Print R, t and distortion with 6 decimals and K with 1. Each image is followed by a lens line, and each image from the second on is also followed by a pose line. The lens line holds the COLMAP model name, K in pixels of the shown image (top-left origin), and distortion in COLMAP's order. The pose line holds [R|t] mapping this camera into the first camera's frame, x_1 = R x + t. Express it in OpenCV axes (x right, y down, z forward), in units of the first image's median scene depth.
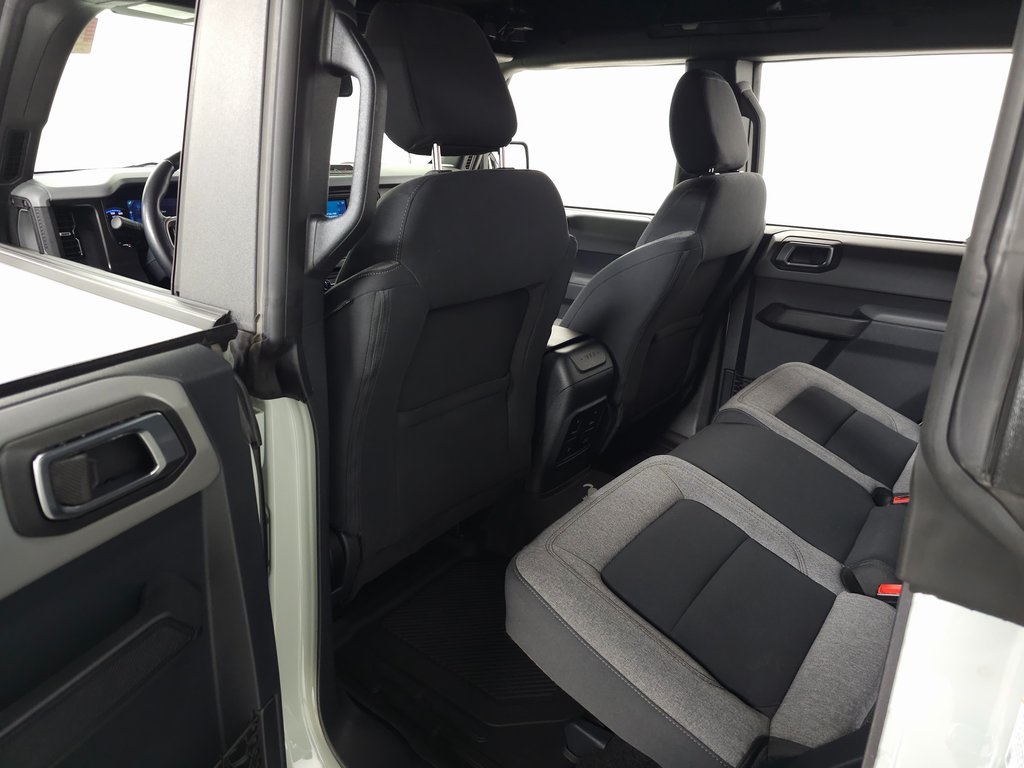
lens RADIAL K [[726.0, 0, 512.0], [0, 726.0, 384.0], [0, 0, 1]] dist [0.103585, -0.175098]
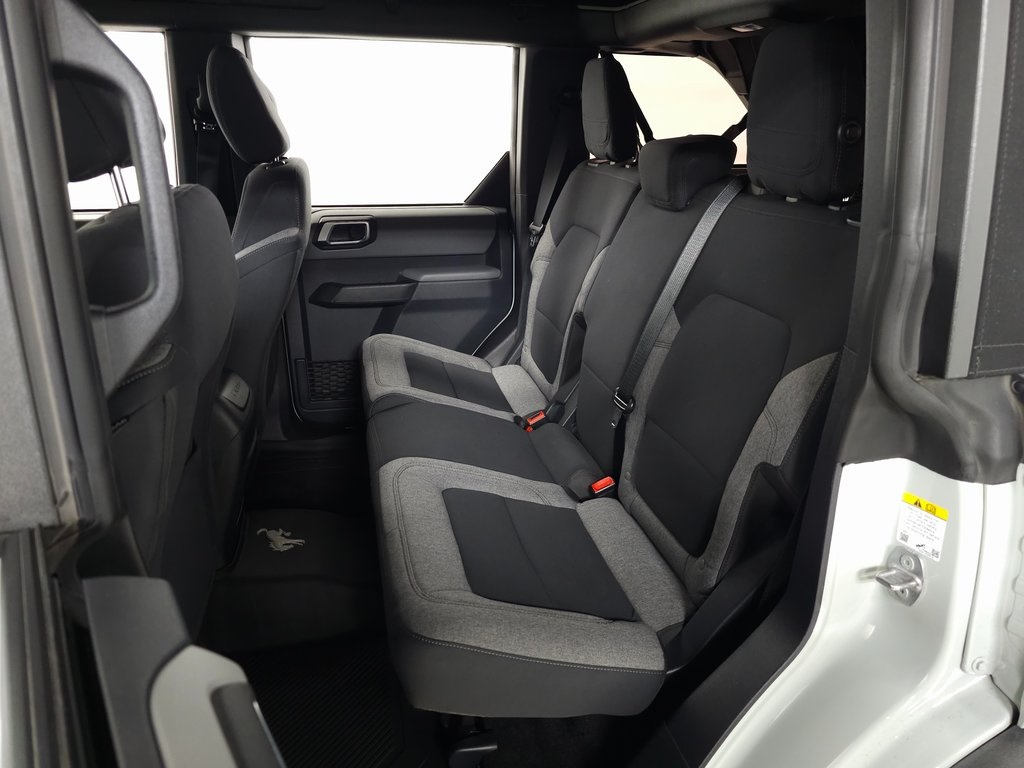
lens RADIAL K [[726.0, 0, 512.0], [0, 726.0, 384.0], [0, 0, 1]] dist [0.103585, -0.175098]
pose [[0.595265, -0.308336, 0.742017, -0.306506], [0.260201, 0.947657, 0.185047, -0.109507], [-0.760234, 0.082921, 0.644336, 0.189436]]
